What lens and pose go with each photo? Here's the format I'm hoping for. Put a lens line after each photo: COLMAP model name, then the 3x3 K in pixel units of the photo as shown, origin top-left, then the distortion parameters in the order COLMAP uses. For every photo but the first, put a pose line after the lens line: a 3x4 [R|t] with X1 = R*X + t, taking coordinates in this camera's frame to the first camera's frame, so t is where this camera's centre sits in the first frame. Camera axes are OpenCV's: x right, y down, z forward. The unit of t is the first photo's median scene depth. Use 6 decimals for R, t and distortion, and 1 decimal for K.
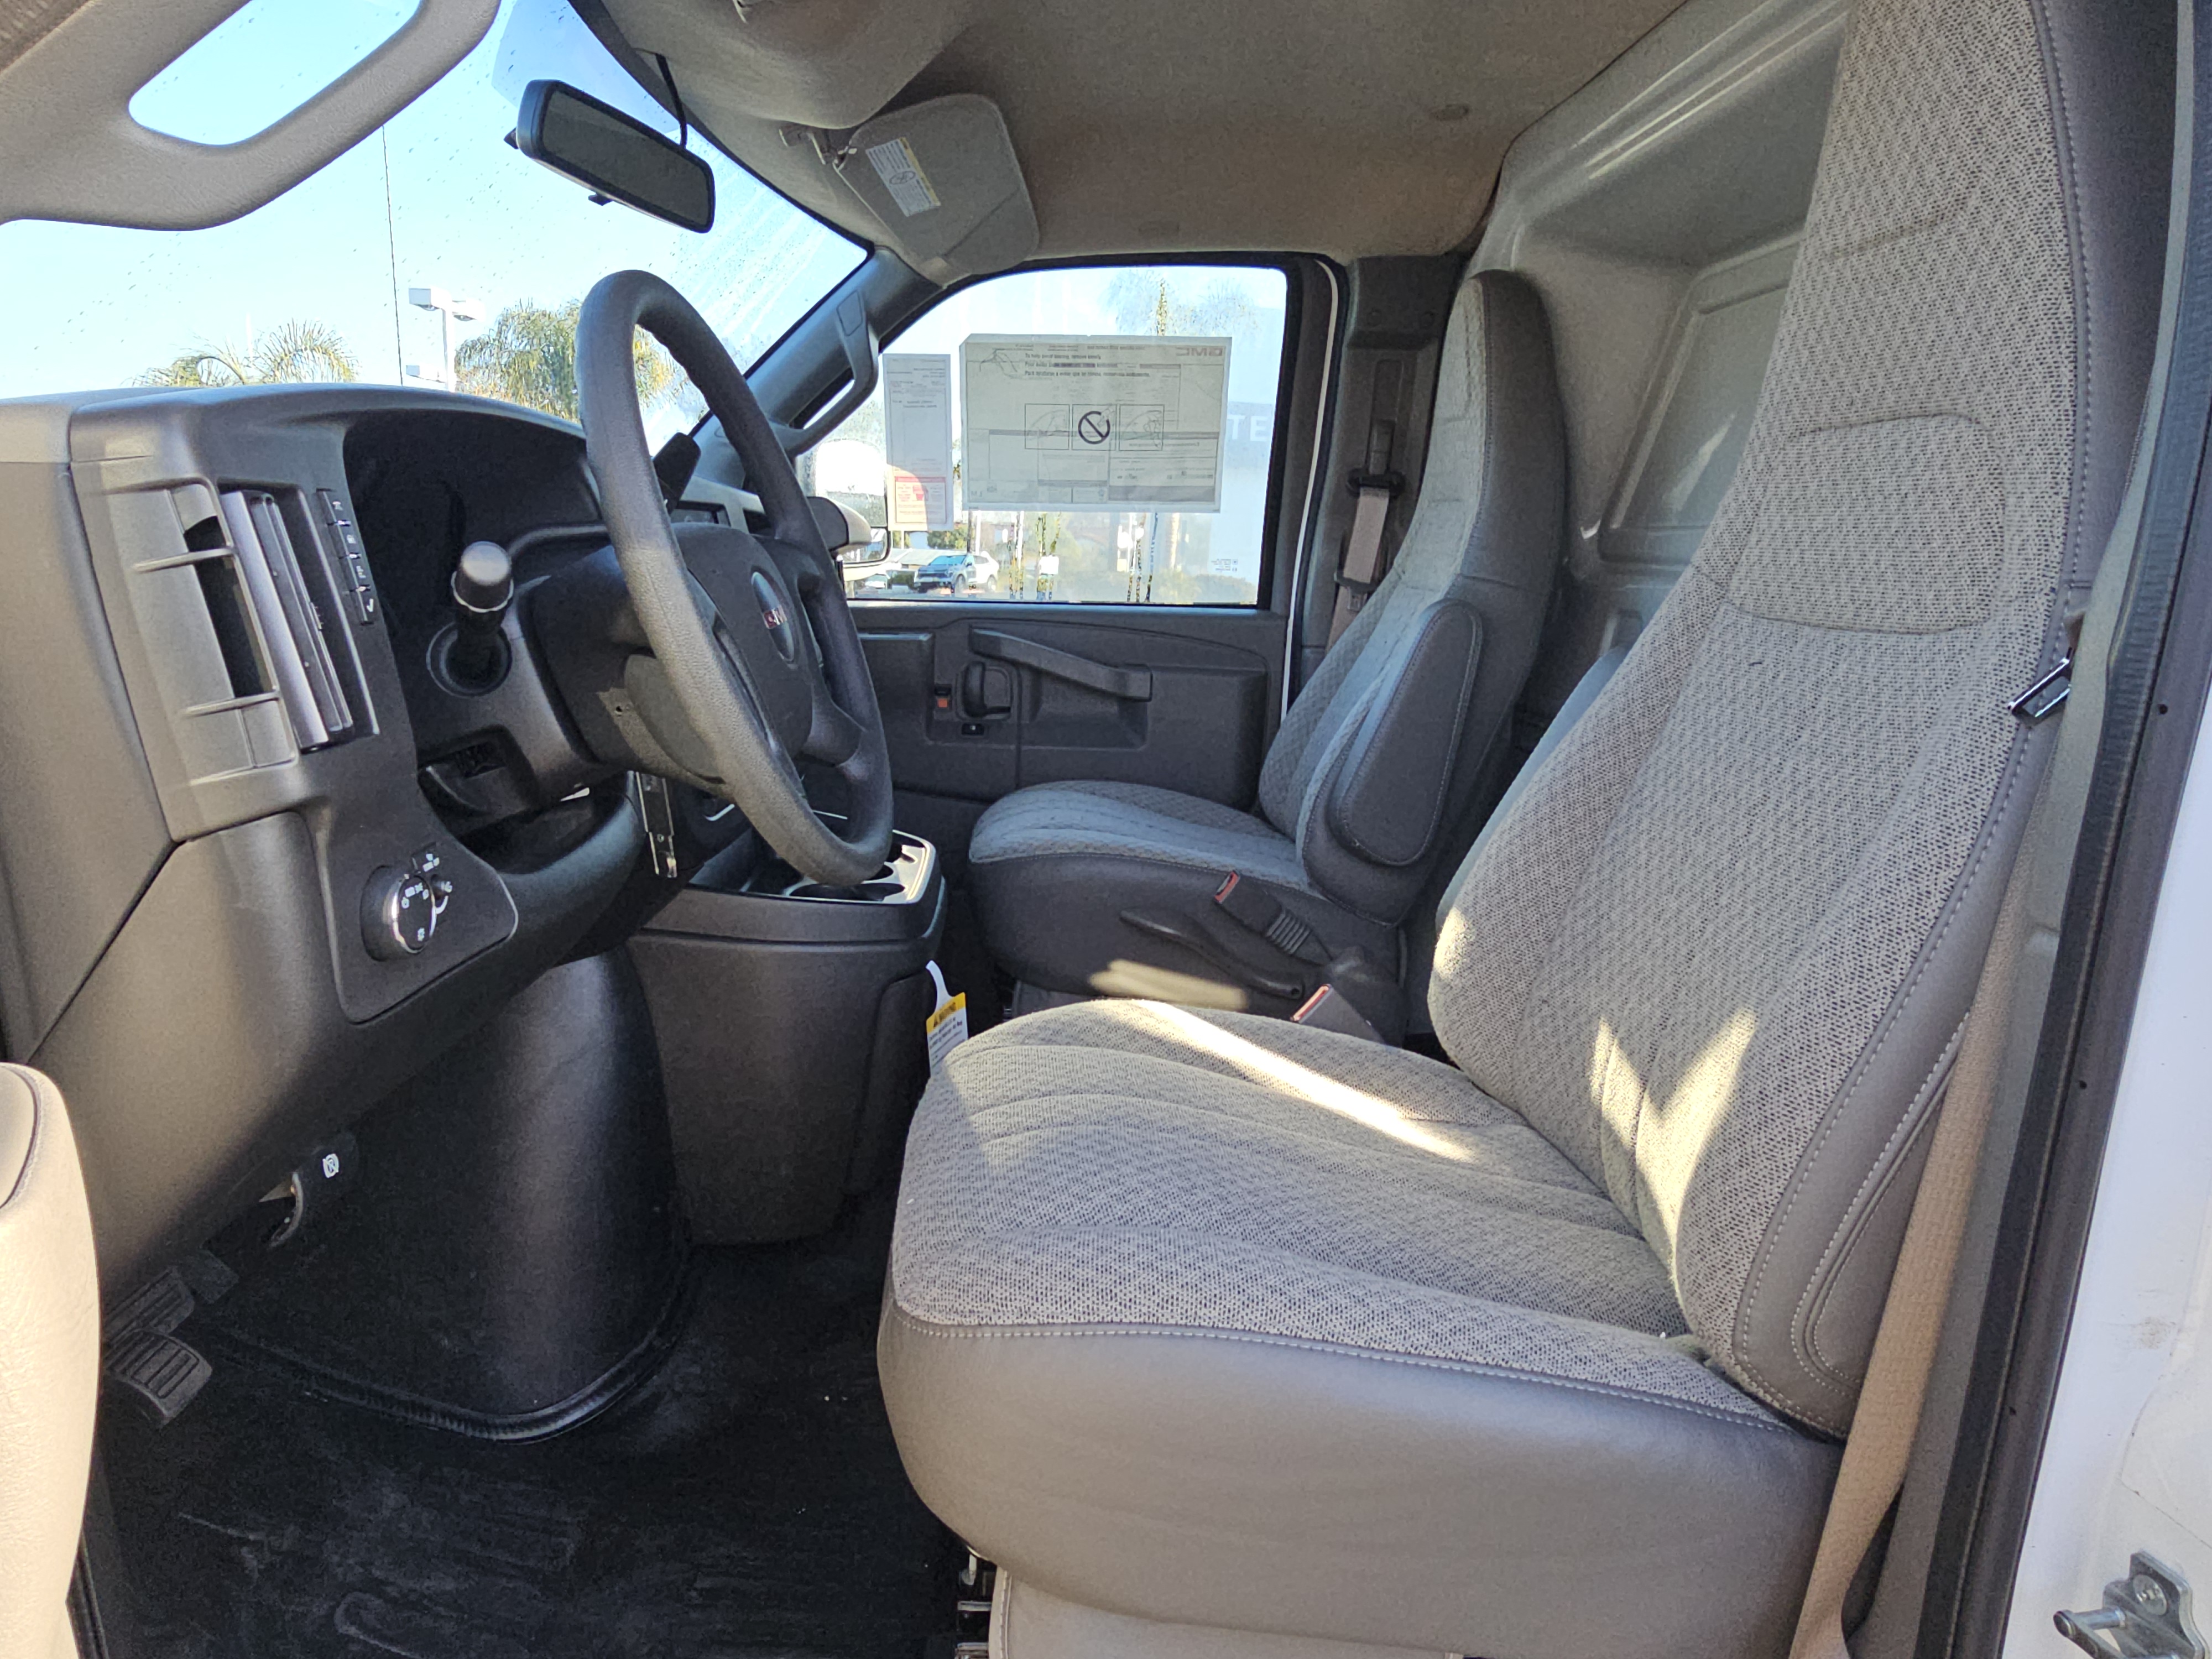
lens RADIAL K [[1348.5, 0, 1054.2], [0, 1348.5, 833.6], [0, 0, 1]] dist [-0.000405, 0.000717]
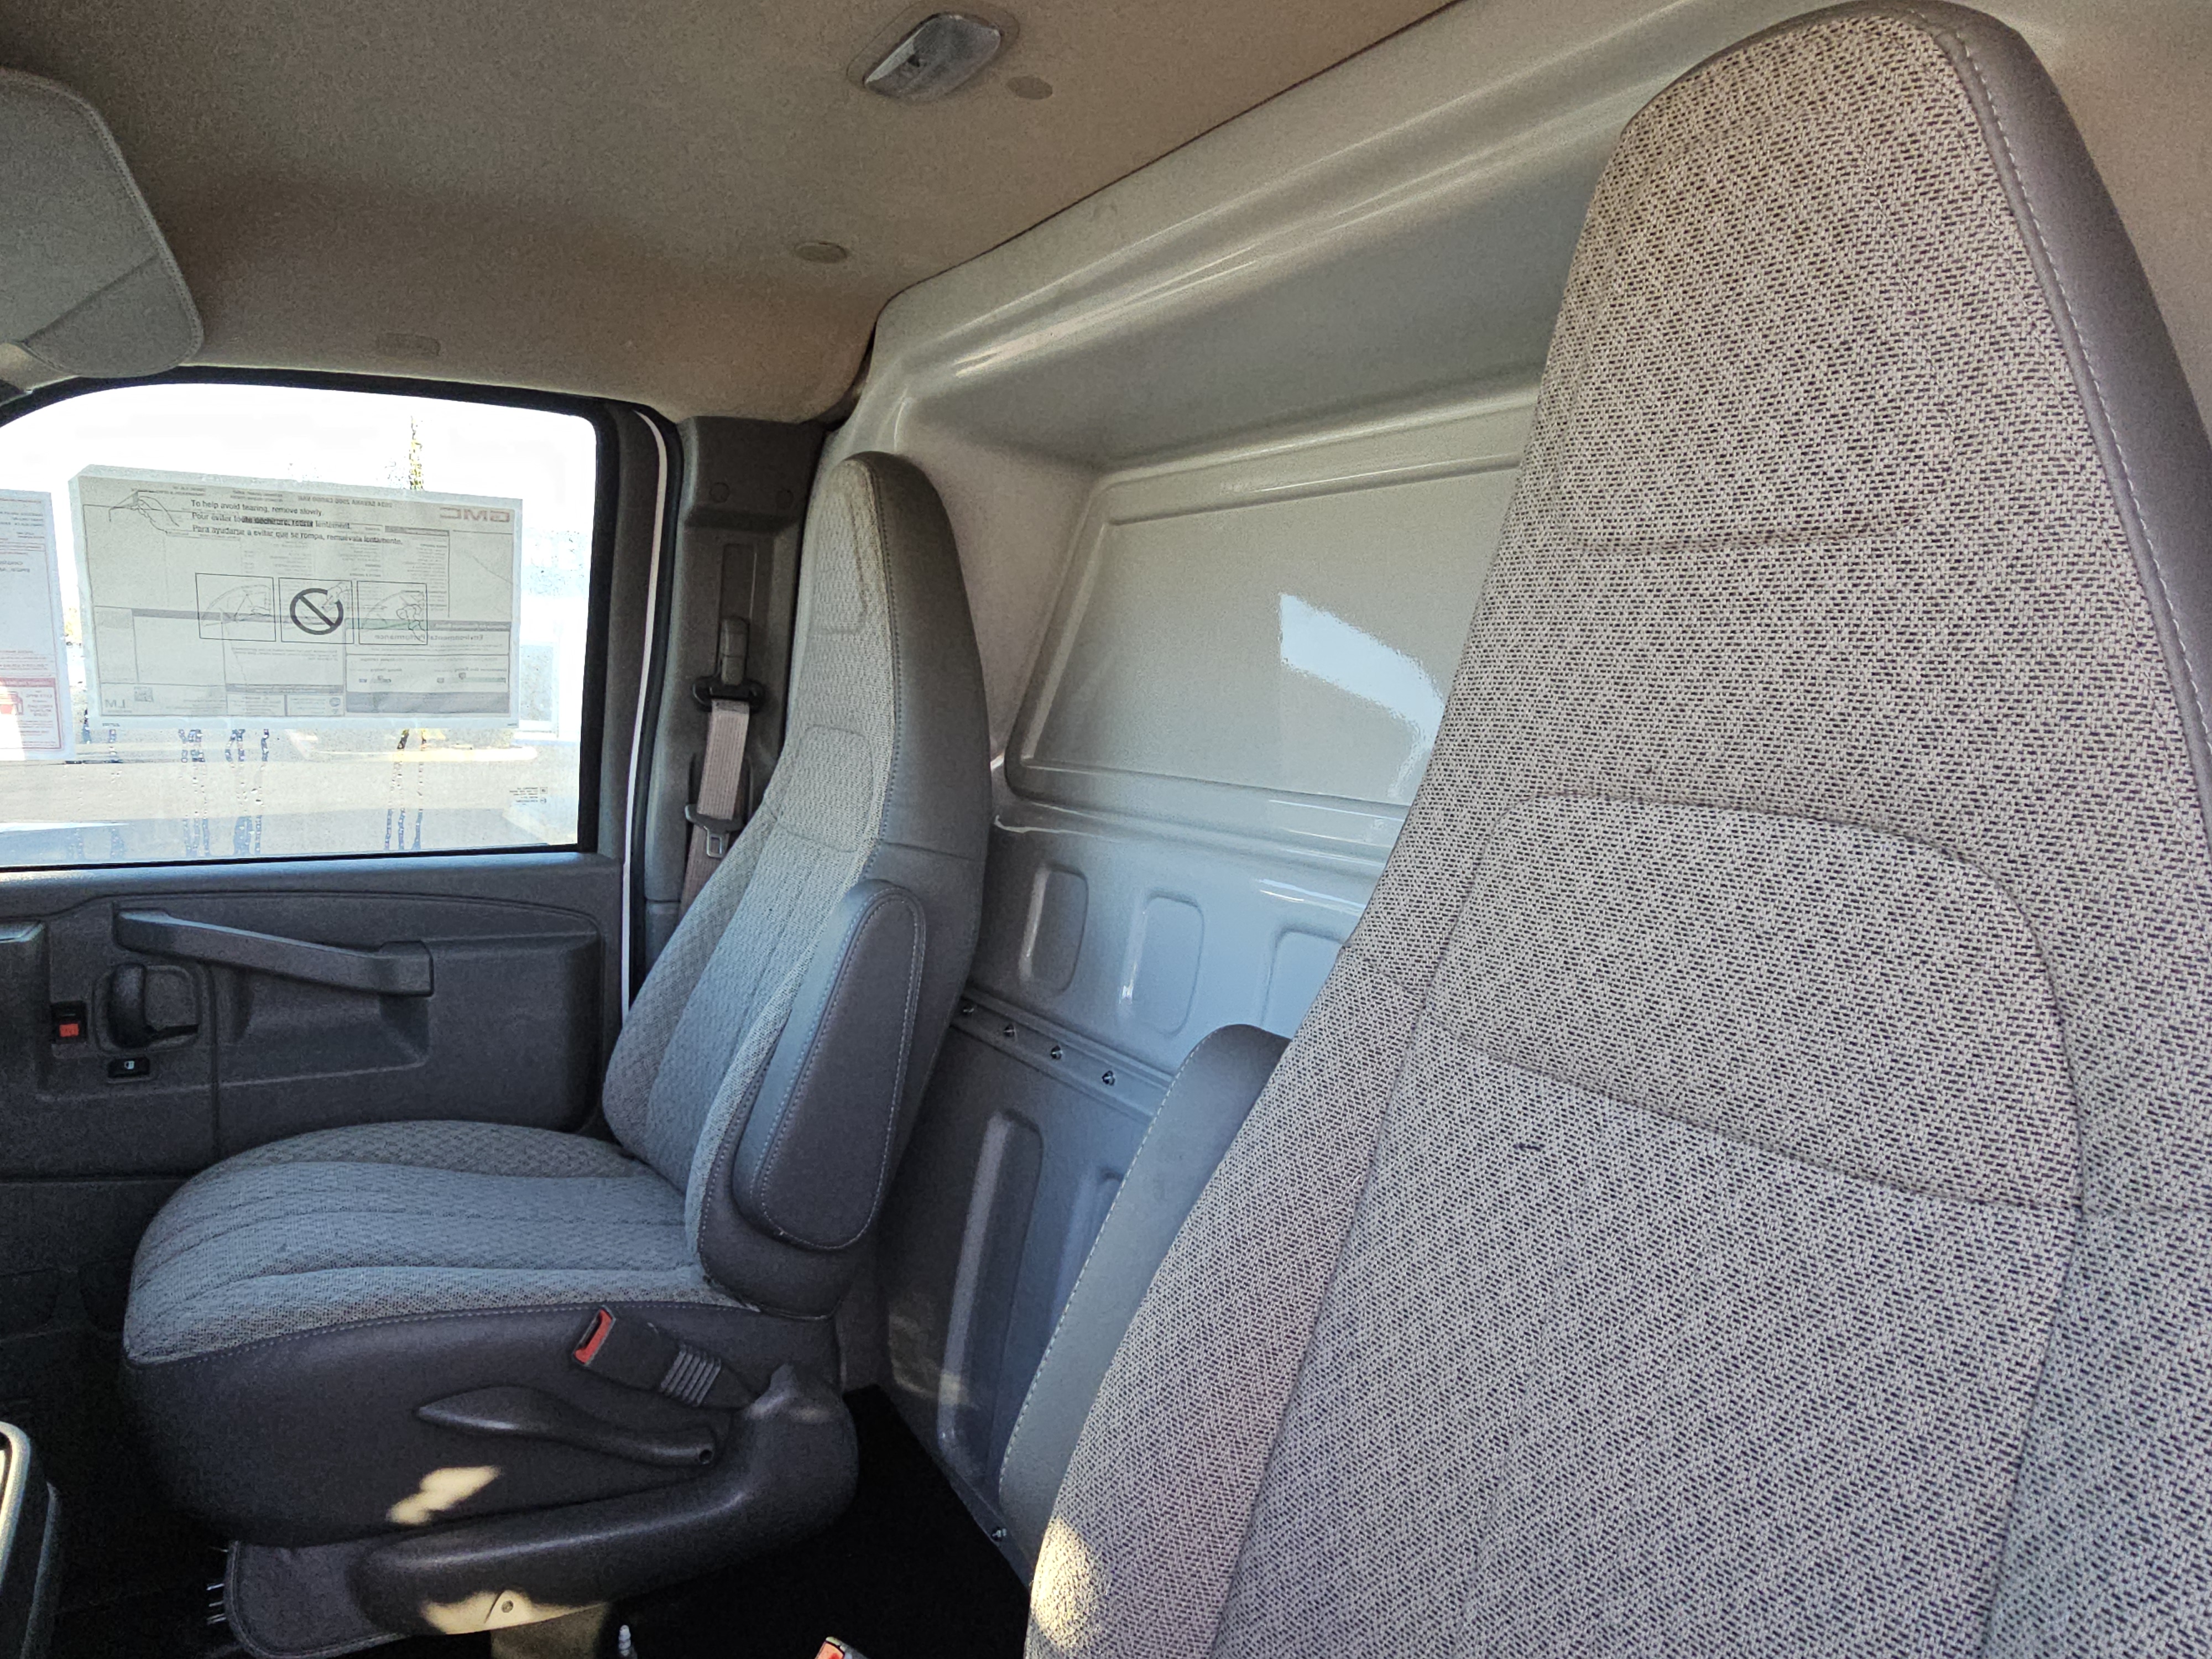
lens RADIAL K [[1348.5, 0, 1054.2], [0, 1348.5, 833.6], [0, 0, 1]] dist [-0.000405, 0.000717]
pose [[0.863838, -0.052782, 0.500997, 0.004064], [0.095960, 0.993527, -0.060786, -0.113102], [-0.494546, 0.100584, 0.863312, 0.236962]]
